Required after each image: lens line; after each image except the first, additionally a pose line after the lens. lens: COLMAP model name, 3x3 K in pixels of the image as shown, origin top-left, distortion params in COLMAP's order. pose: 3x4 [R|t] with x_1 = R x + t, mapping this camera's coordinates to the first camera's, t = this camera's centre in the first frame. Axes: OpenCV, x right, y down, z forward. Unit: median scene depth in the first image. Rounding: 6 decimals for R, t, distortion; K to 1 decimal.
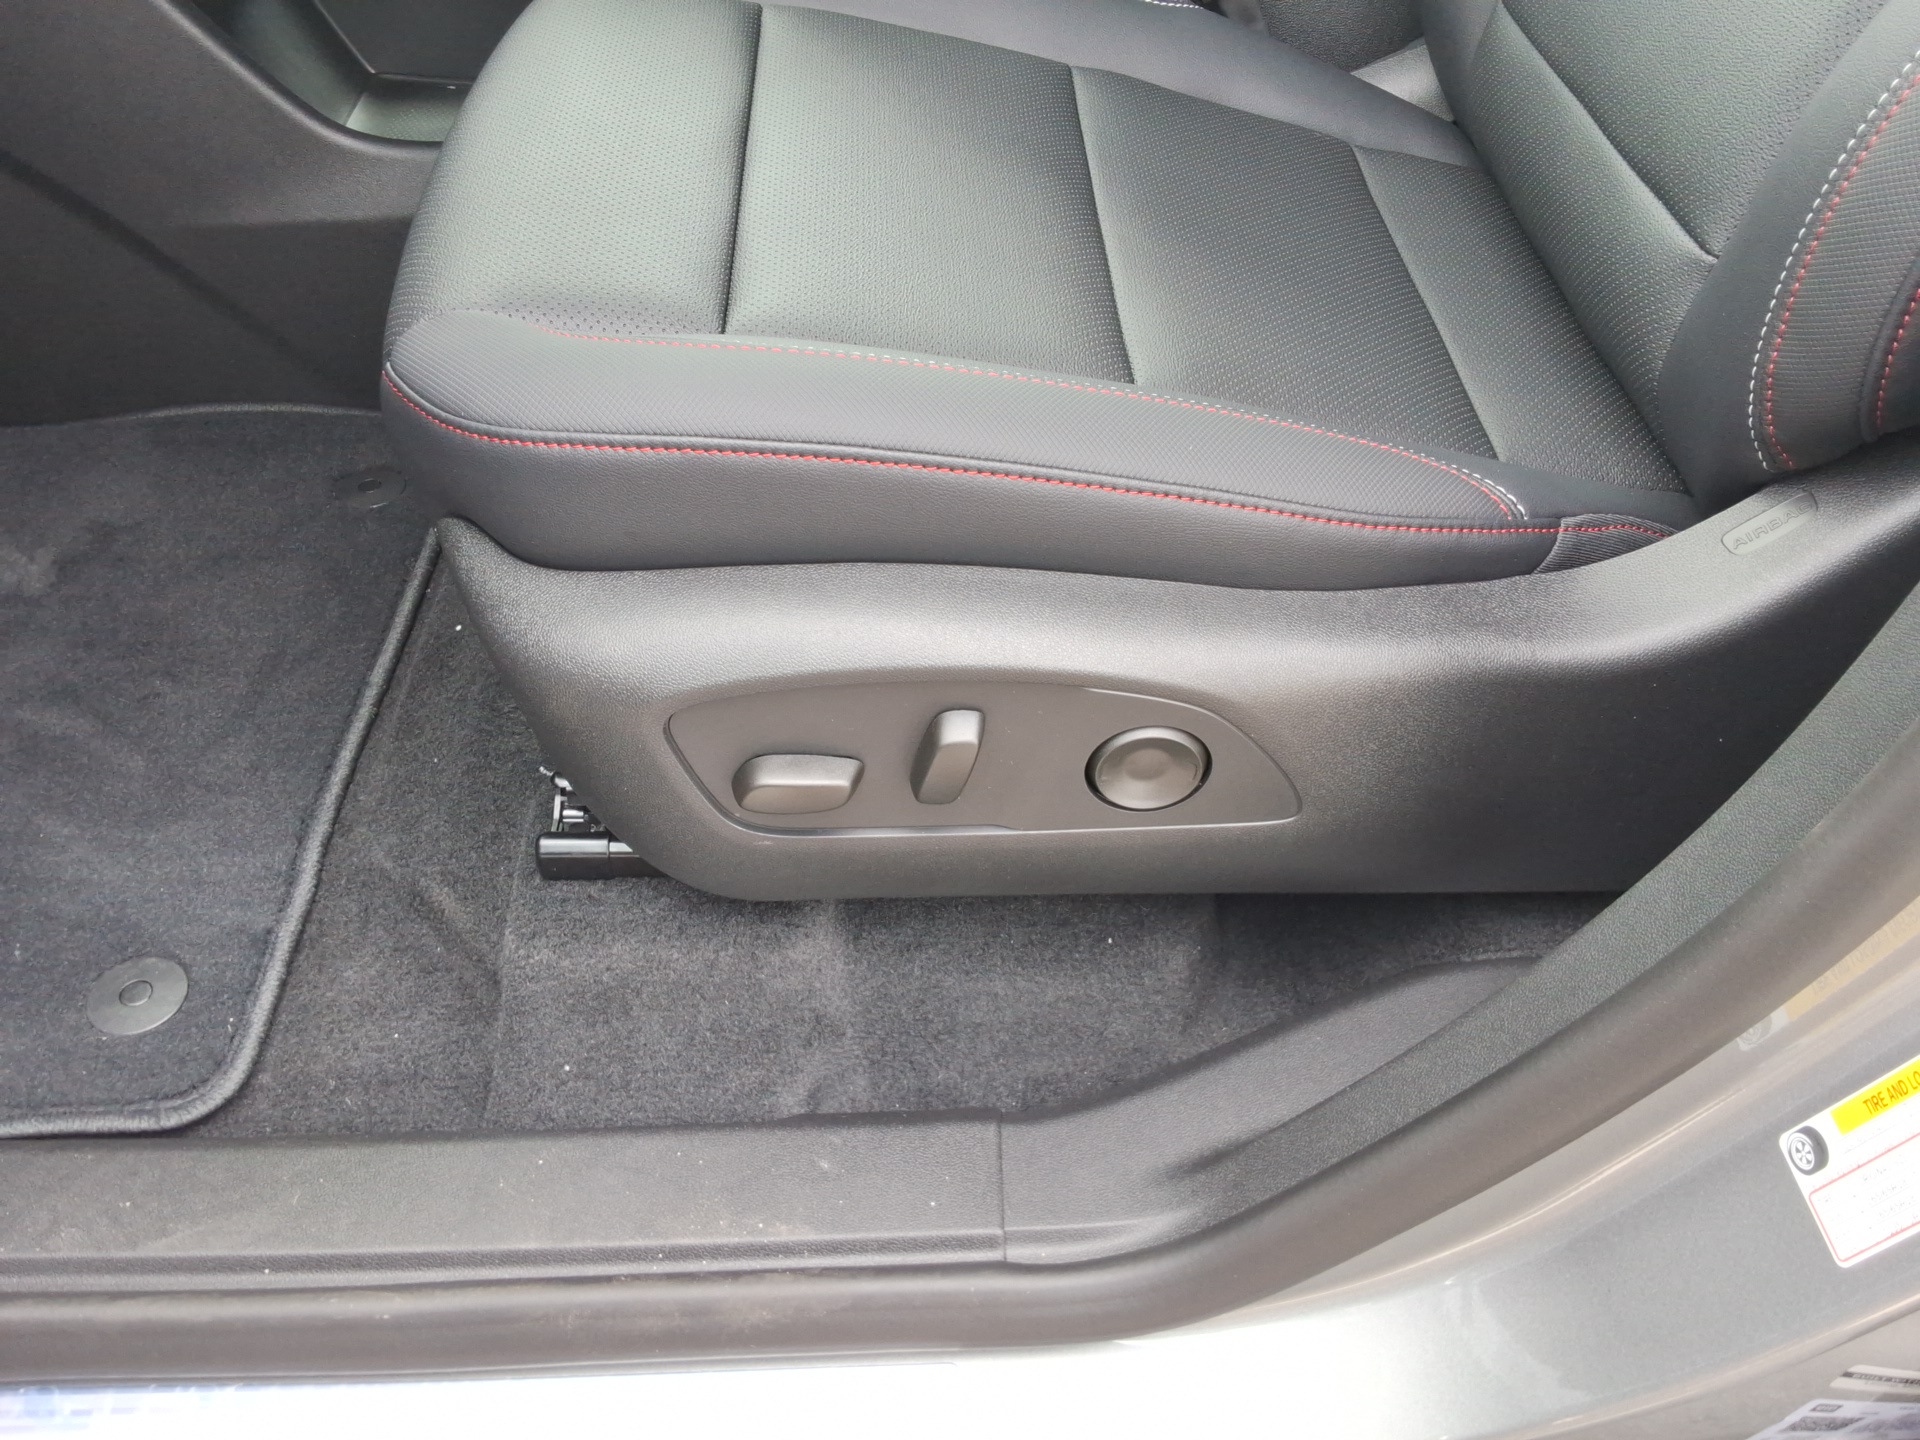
lens RADIAL K [[1551.6, 0, 957.8], [0, 1551.6, 720.9], [0, 0, 1]] dist [0.099073, -0.138090]
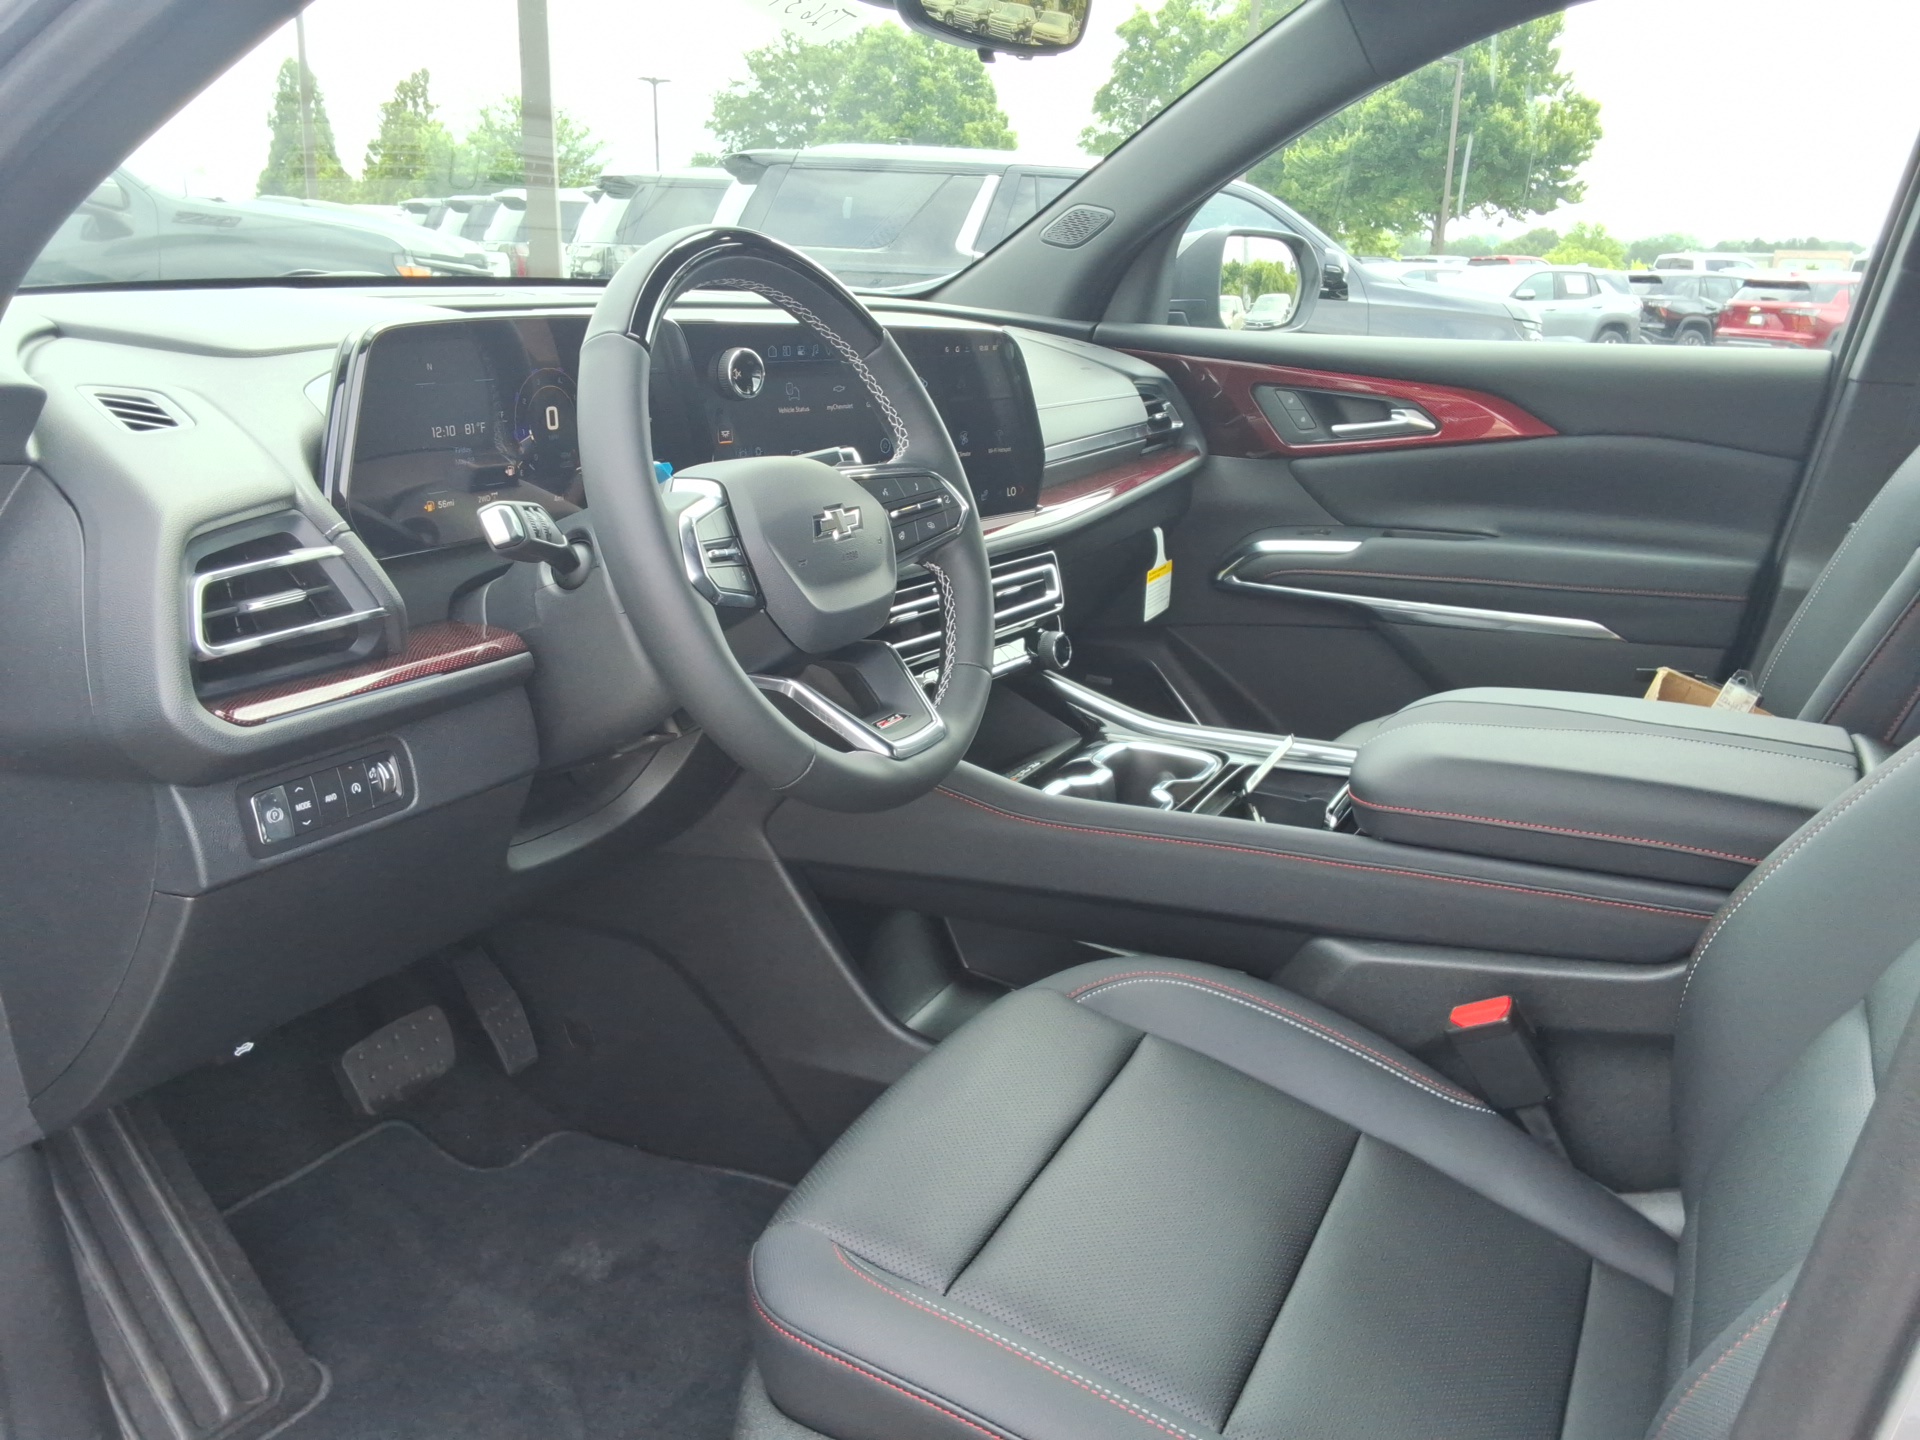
lens RADIAL K [[1551.6, 0, 963.1], [0, 1551.6, 704.1], [0, 0, 1]] dist [0.099073, -0.138090]
pose [[0.878668, 0.145467, -0.454734, 0.312632], [-0.342913, 0.854996, -0.389092, -0.095516], [0.332196, 0.497817, 0.801140, -0.325866]]
